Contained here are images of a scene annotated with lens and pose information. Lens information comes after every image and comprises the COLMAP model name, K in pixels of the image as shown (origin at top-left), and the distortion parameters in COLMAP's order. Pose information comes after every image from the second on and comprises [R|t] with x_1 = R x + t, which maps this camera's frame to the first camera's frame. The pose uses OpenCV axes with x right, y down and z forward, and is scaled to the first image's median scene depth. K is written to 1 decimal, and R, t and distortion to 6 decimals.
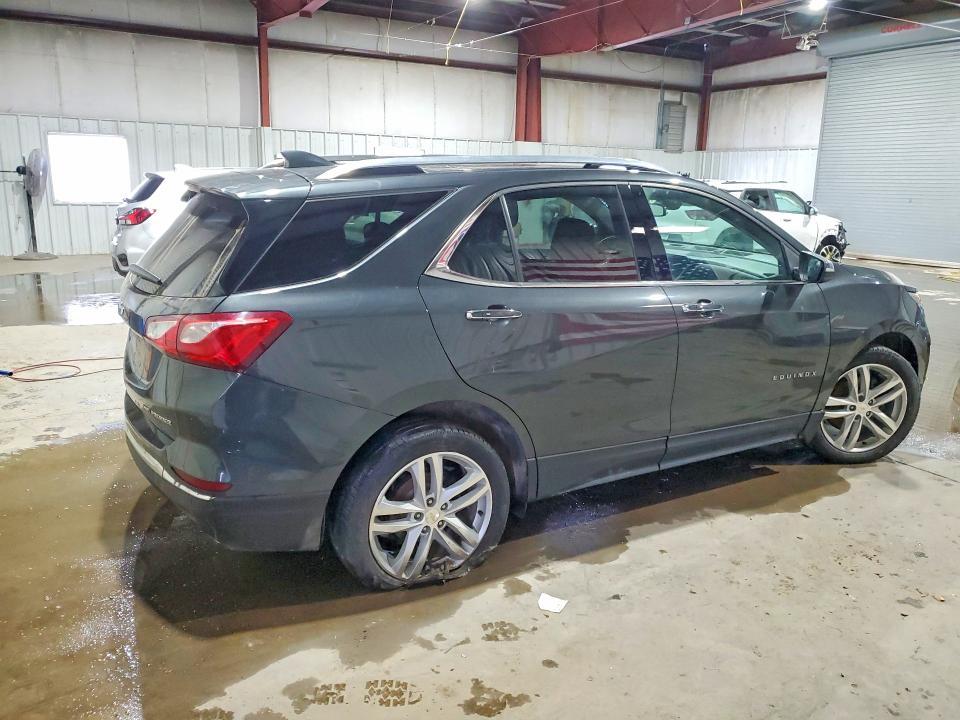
lens RADIAL K [[742.8, 0, 479.1], [0, 742.8, 377.7], [0, 0, 1]] dist [0.008576, 0.002930]
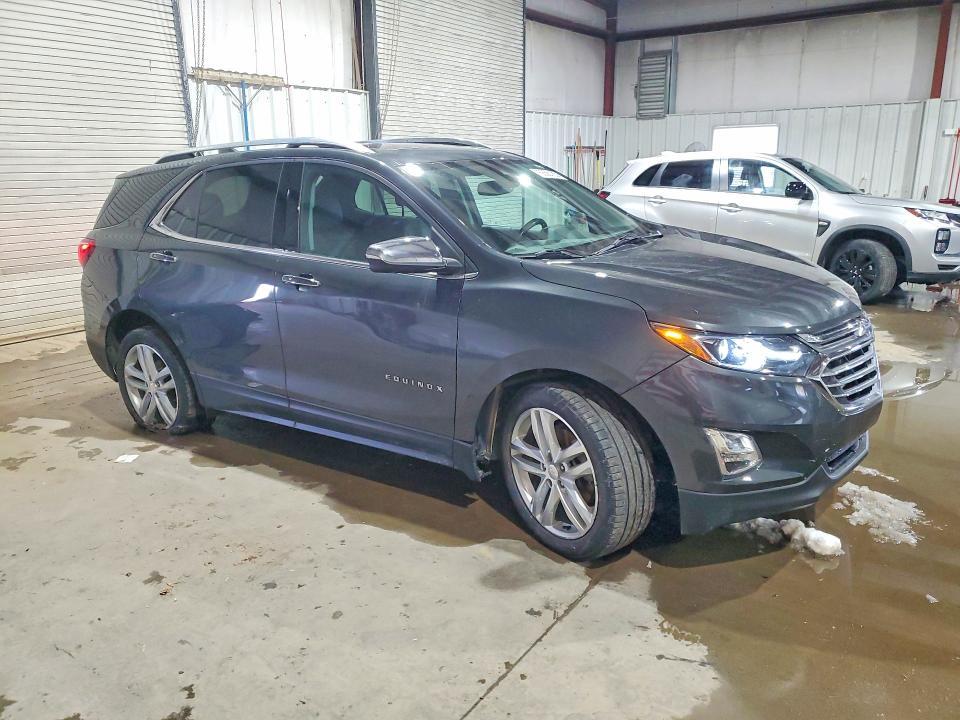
lens RADIAL K [[761.2, 0, 480.0], [0, 761.2, 360.0], [0, 0, 1]] dist [0.019719, 0.000863]
pose [[0.425909, 0.197711, -0.882900, 1.258752], [-0.209757, 0.970823, 0.116213, -0.149370], [0.880115, 0.135698, 0.454954, 0.687482]]
